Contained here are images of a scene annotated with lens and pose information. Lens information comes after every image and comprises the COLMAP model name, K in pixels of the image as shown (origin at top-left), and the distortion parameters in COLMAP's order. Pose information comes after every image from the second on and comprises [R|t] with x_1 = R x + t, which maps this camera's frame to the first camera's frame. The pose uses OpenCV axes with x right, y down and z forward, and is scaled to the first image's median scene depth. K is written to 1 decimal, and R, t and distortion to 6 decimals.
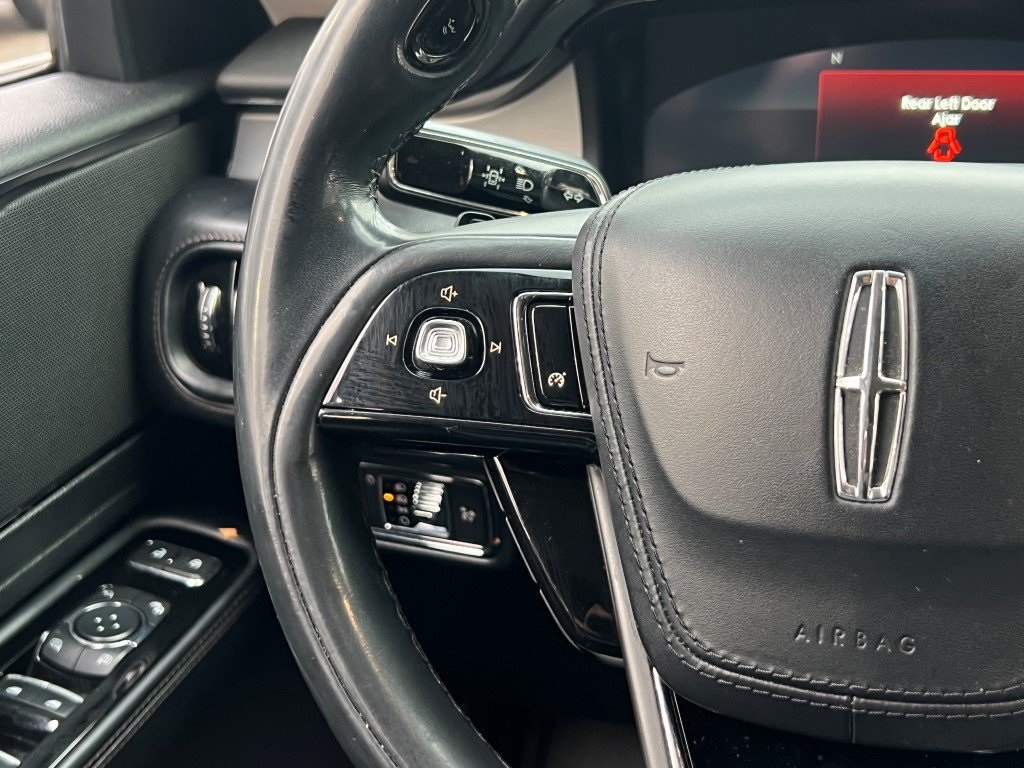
lens RADIAL K [[1302.5, 0, 535.6], [0, 1302.5, 387.8], [0, 0, 1]] dist [0.046416, 0.000000]
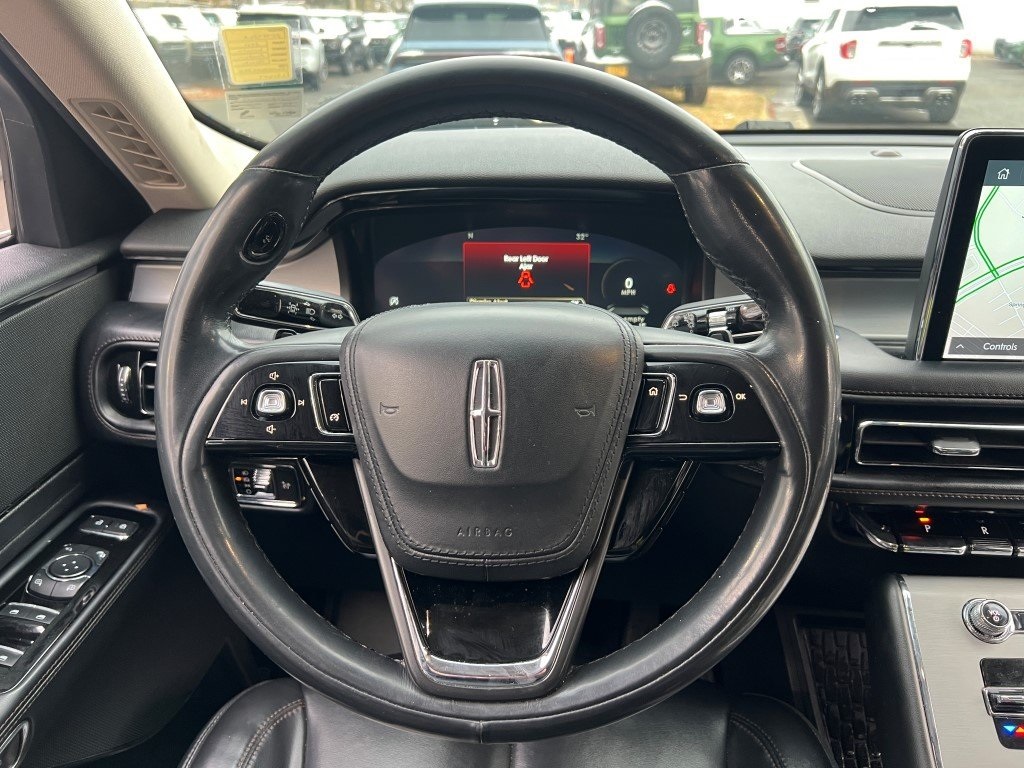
lens RADIAL K [[756.3, 0, 510.1], [0, 756.3, 392.9], [0, 0, 1]] dist [0.029671, -0.036832]
pose [[0.967481, -0.054400, 0.247026, -0.007500], [0.054853, 0.998482, 0.005053, -0.032974], [-0.246926, 0.008661, 0.968996, -0.173526]]
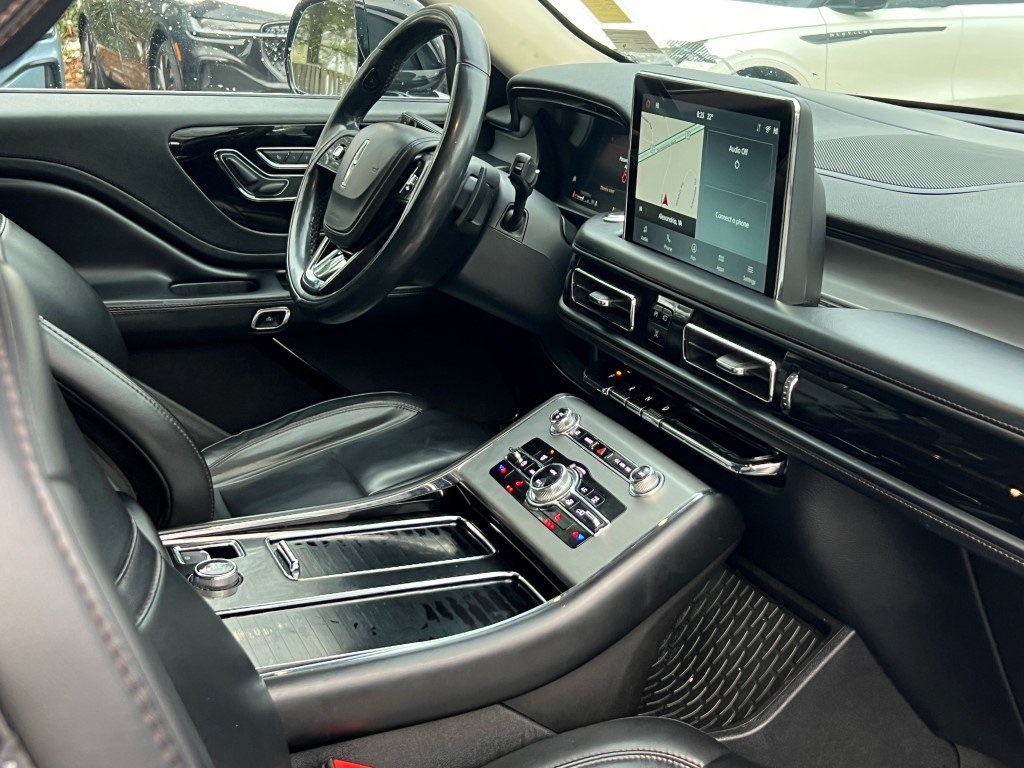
lens RADIAL K [[1302.5, 0, 506.1], [0, 1302.5, 381.1], [0, 0, 1]] dist [0.046416, 0.000000]
pose [[0.667404, 0.292362, -0.684906, 3.327187], [-0.355909, 0.933101, 0.051493, 0.229225], [0.654141, 0.209397, 0.726810, -1.500506]]
